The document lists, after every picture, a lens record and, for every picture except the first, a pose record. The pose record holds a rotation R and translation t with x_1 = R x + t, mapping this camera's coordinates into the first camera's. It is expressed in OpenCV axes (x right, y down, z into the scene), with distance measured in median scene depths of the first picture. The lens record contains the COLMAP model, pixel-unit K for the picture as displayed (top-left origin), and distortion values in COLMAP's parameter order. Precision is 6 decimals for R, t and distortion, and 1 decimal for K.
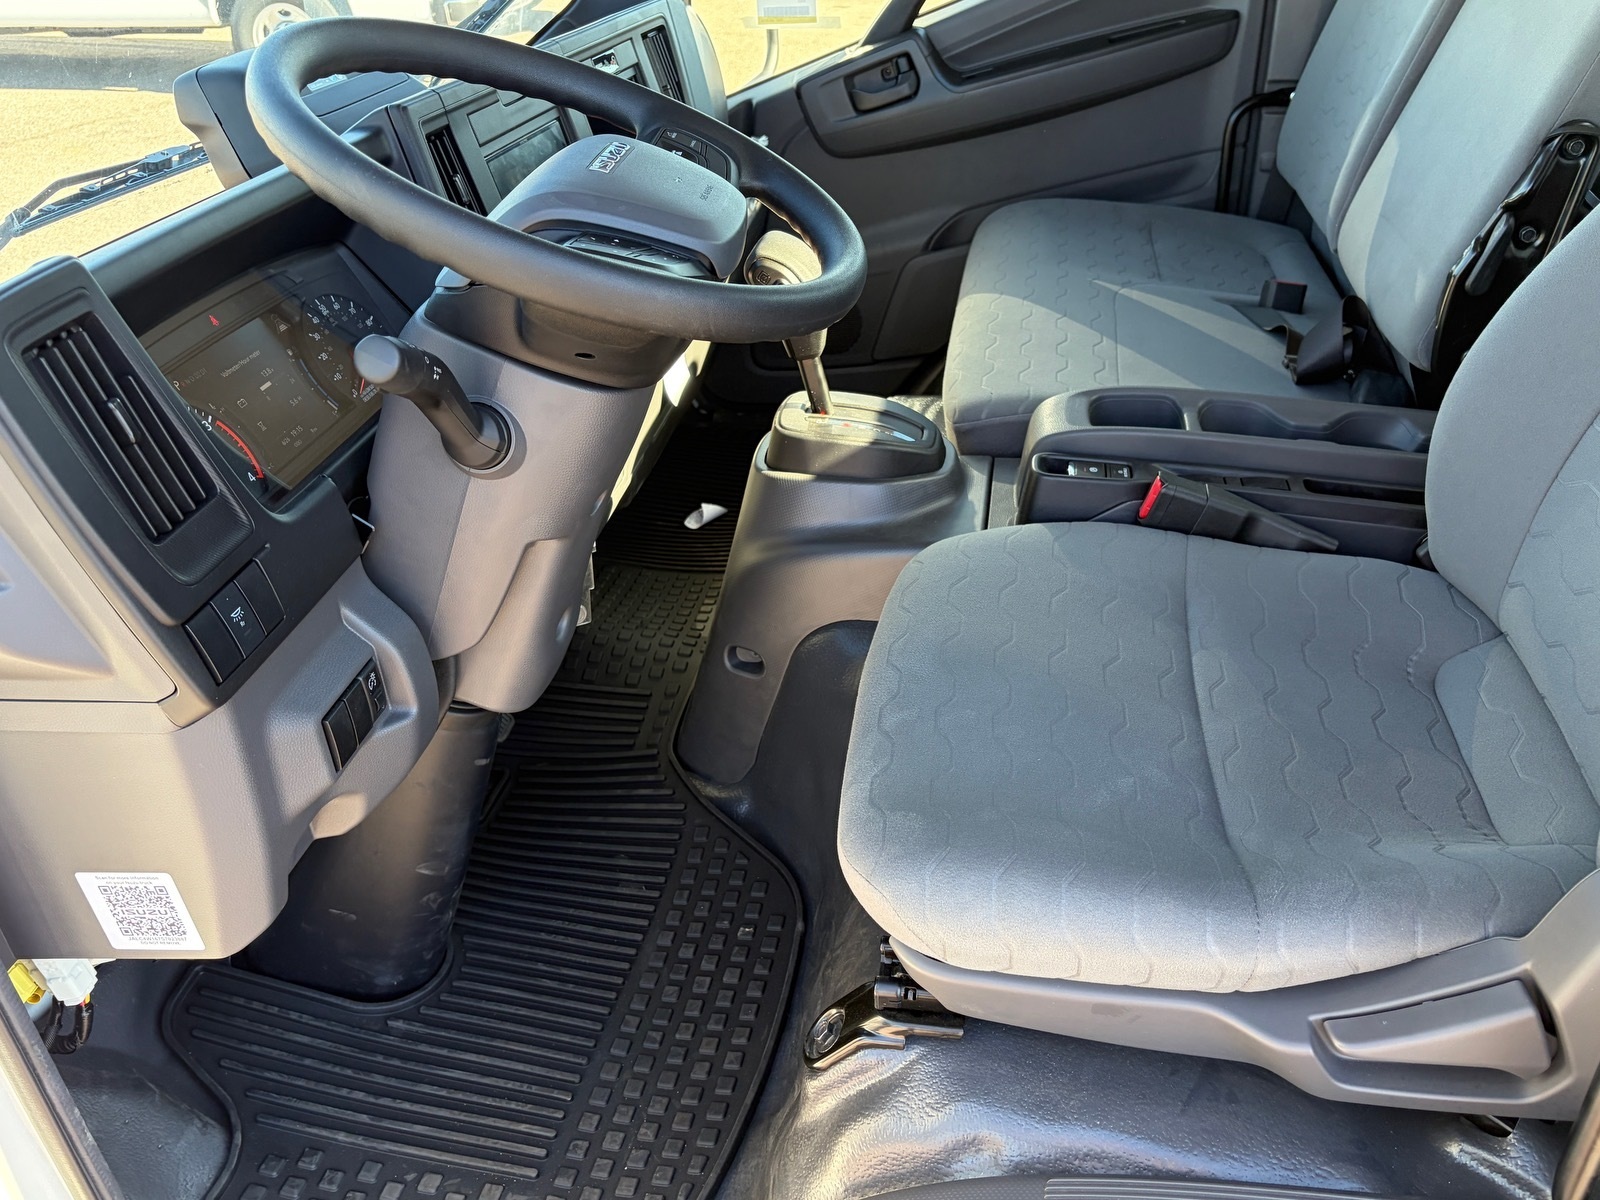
lens RADIAL K [[1251.5, 0, 796.8], [0, 1251.5, 616.2], [0, 0, 1]] dist [-0.007765, 0.000032]
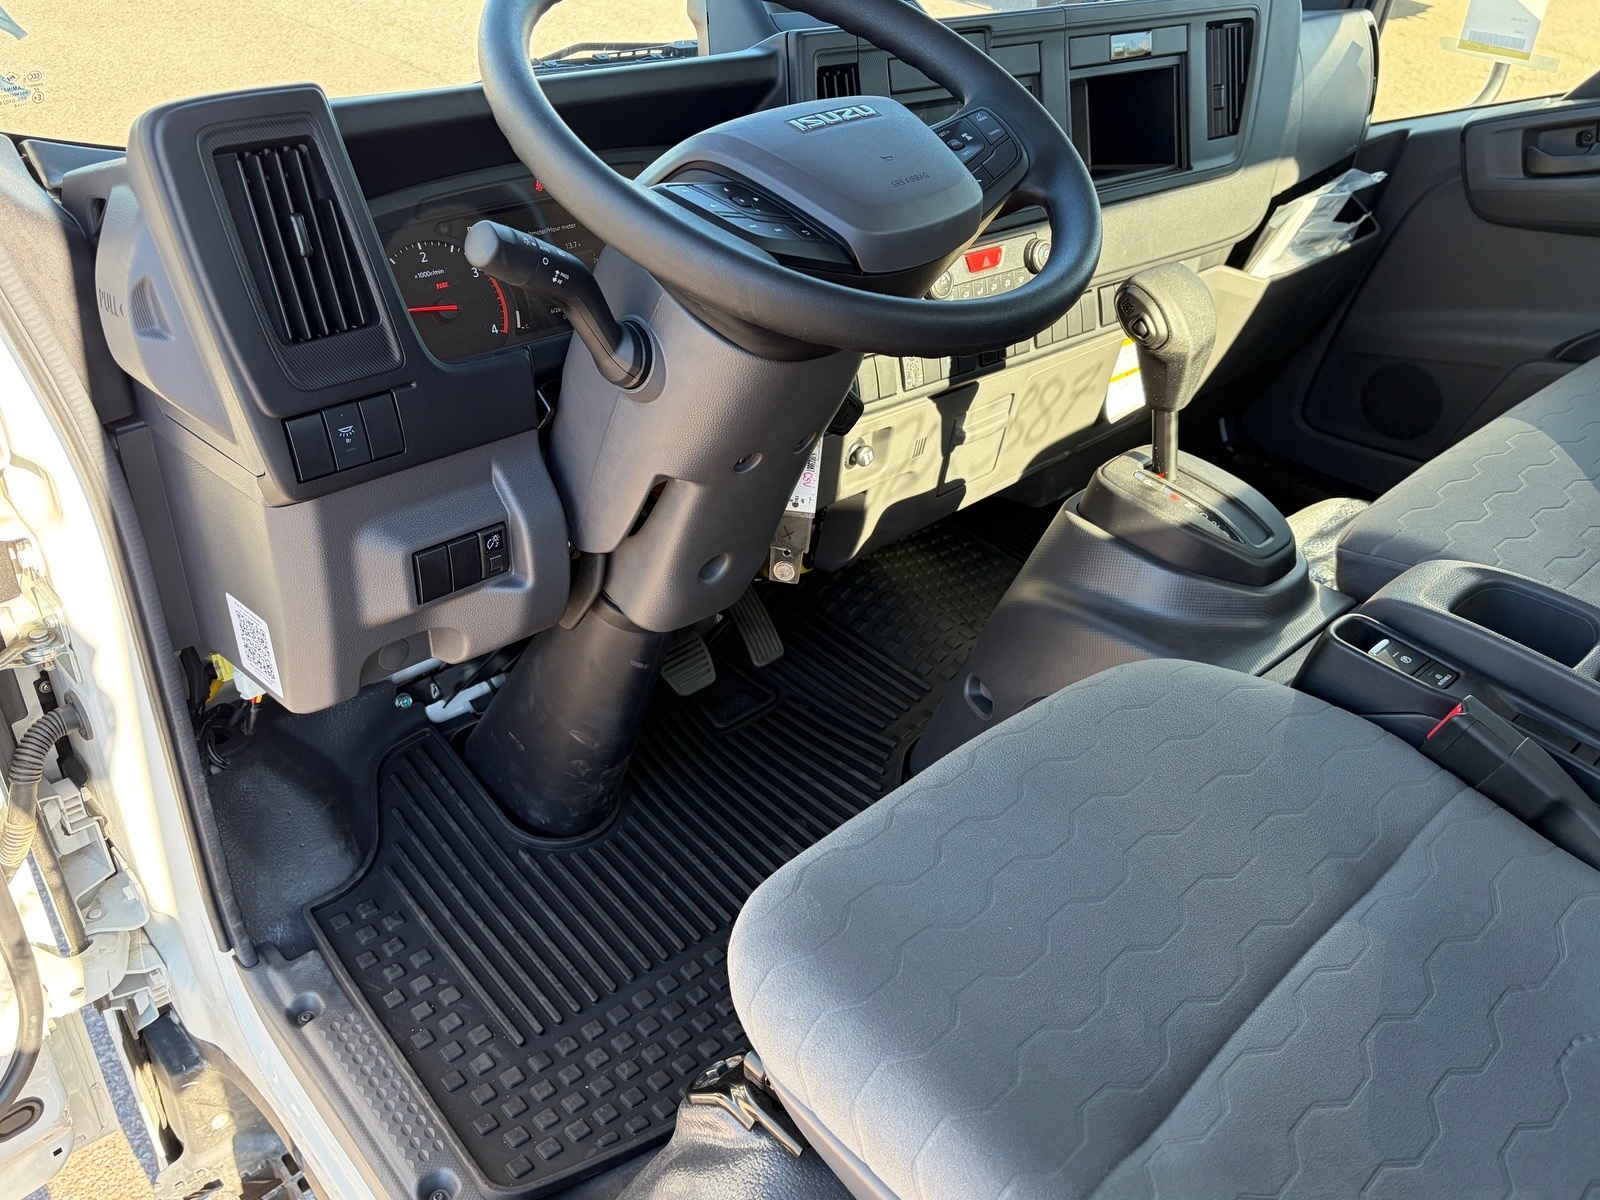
lens RADIAL K [[1259.1, 0, 800.0], [0, 1259.1, 600.0], [0, 0, 1]] dist [-0.011315, -0.003773]
pose [[0.804091, 0.397924, -0.441695, 0.278237], [-0.390737, 0.913686, 0.111817, -0.095198], [0.448065, 0.082675, 0.890170, 0.128732]]
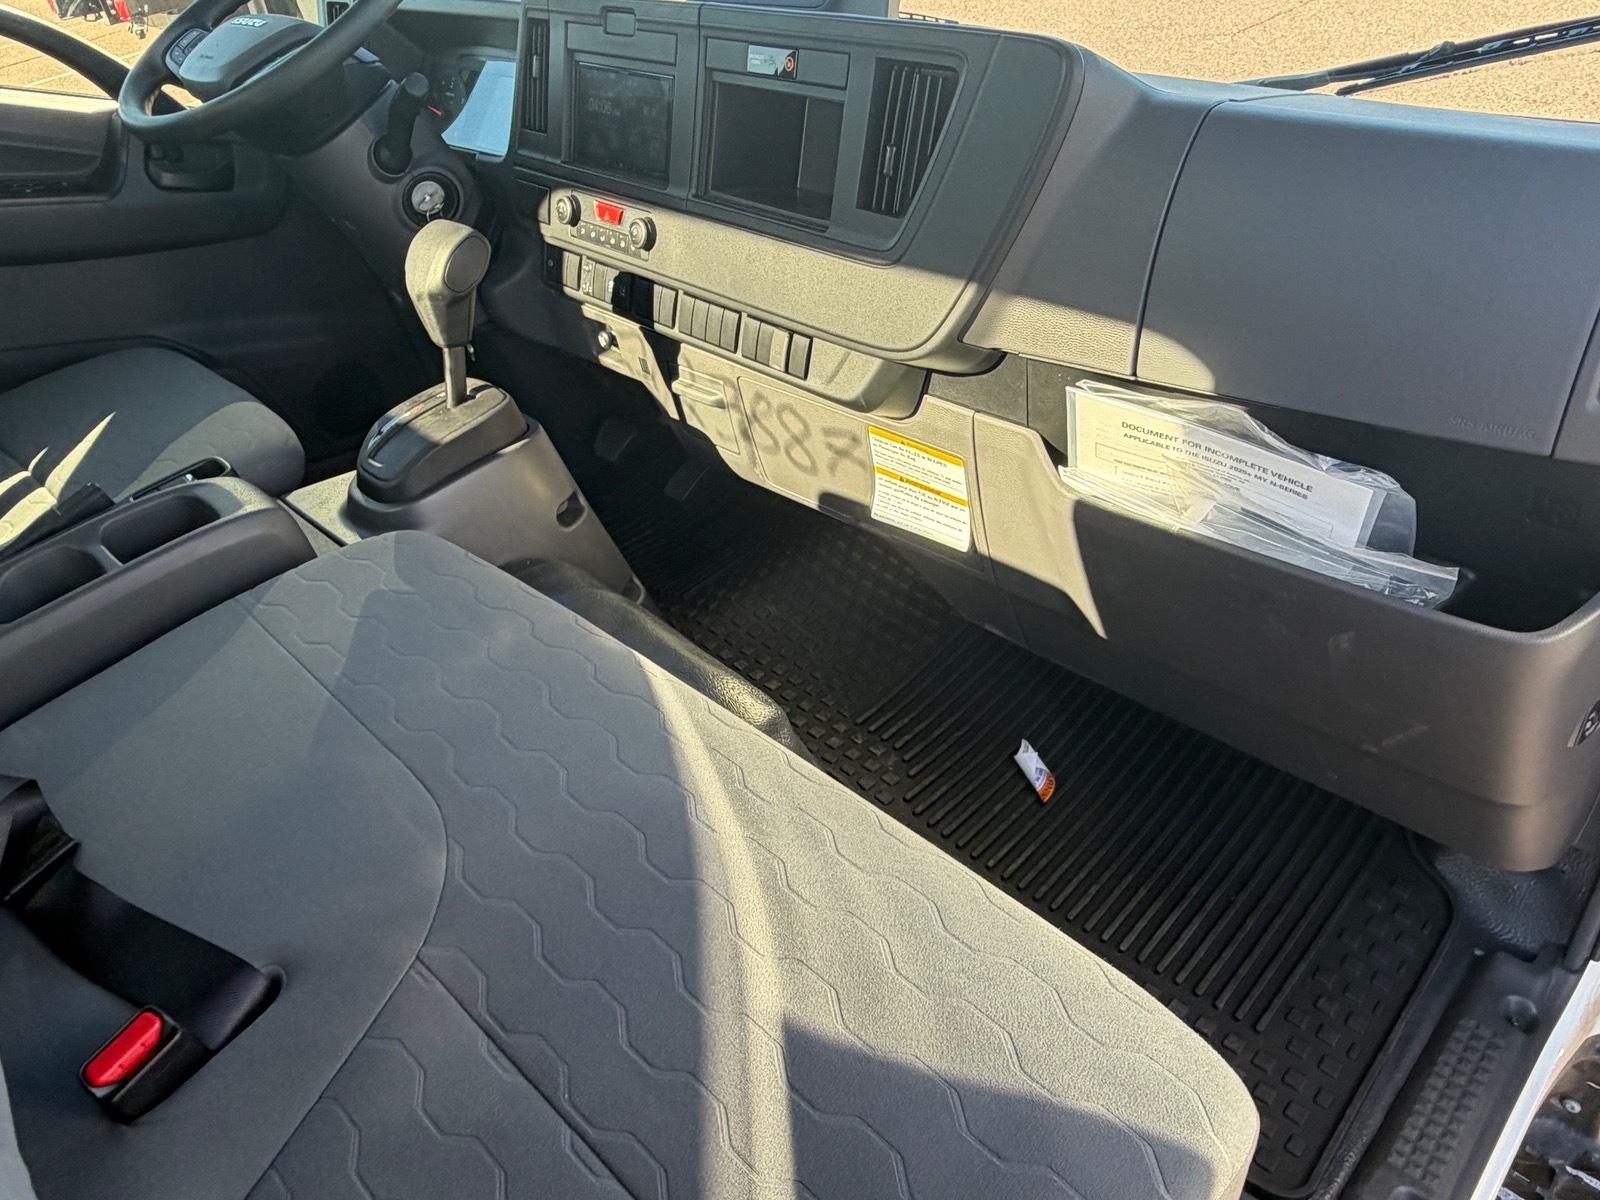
lens RADIAL K [[1136.6, 0, 798.7], [0, 1136.6, 593.9], [0, 0, 1]] dist [0.003246, 0.008372]
pose [[-0.565406, 0.556647, -0.608655, 0.619329], [-0.337995, 0.516762, 0.786585, -1.082297], [0.752380, 0.650462, -0.104036, 1.669588]]
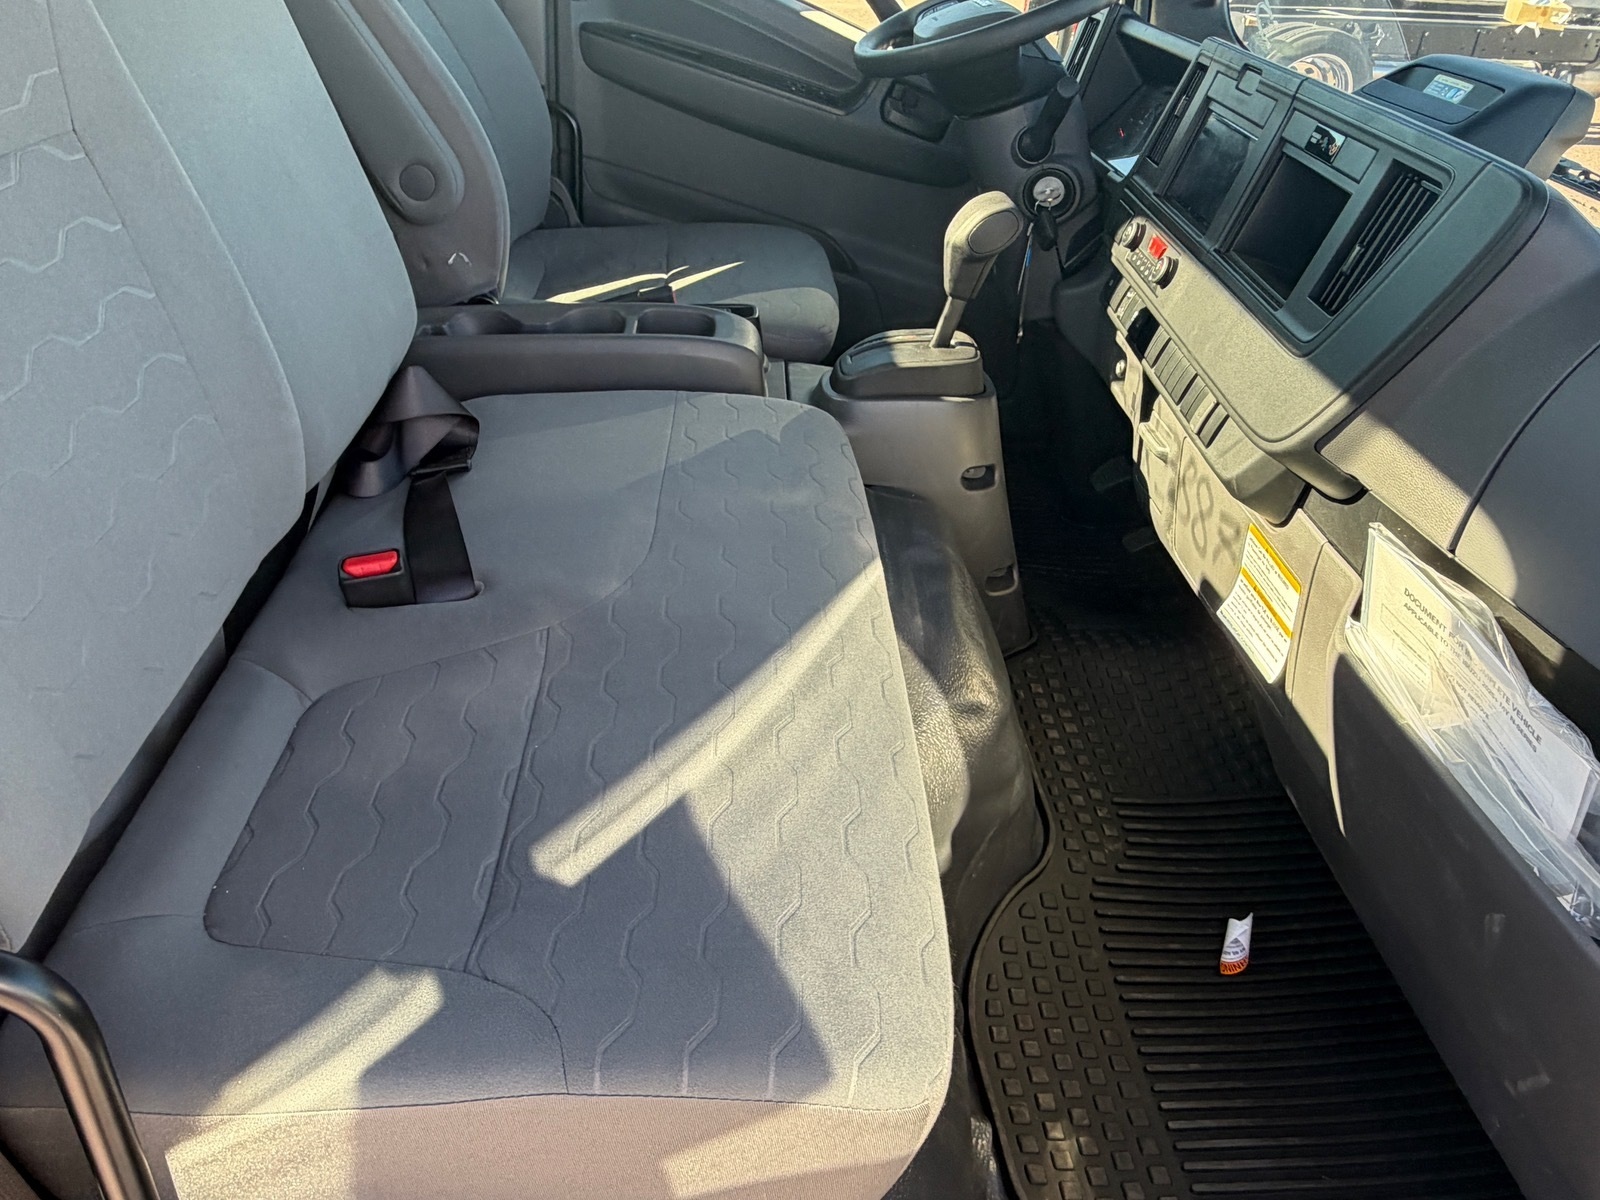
lens RADIAL K [[1136.6, 0, 798.7], [0, 1136.6, 593.9], [0, 0, 1]] dist [0.003246, 0.008372]
pose [[-0.969853, 0.096723, -0.223674, 0.477618], [-0.165493, 0.412327, 0.895879, -1.180908], [0.178879, 0.905887, -0.383889, 1.893241]]
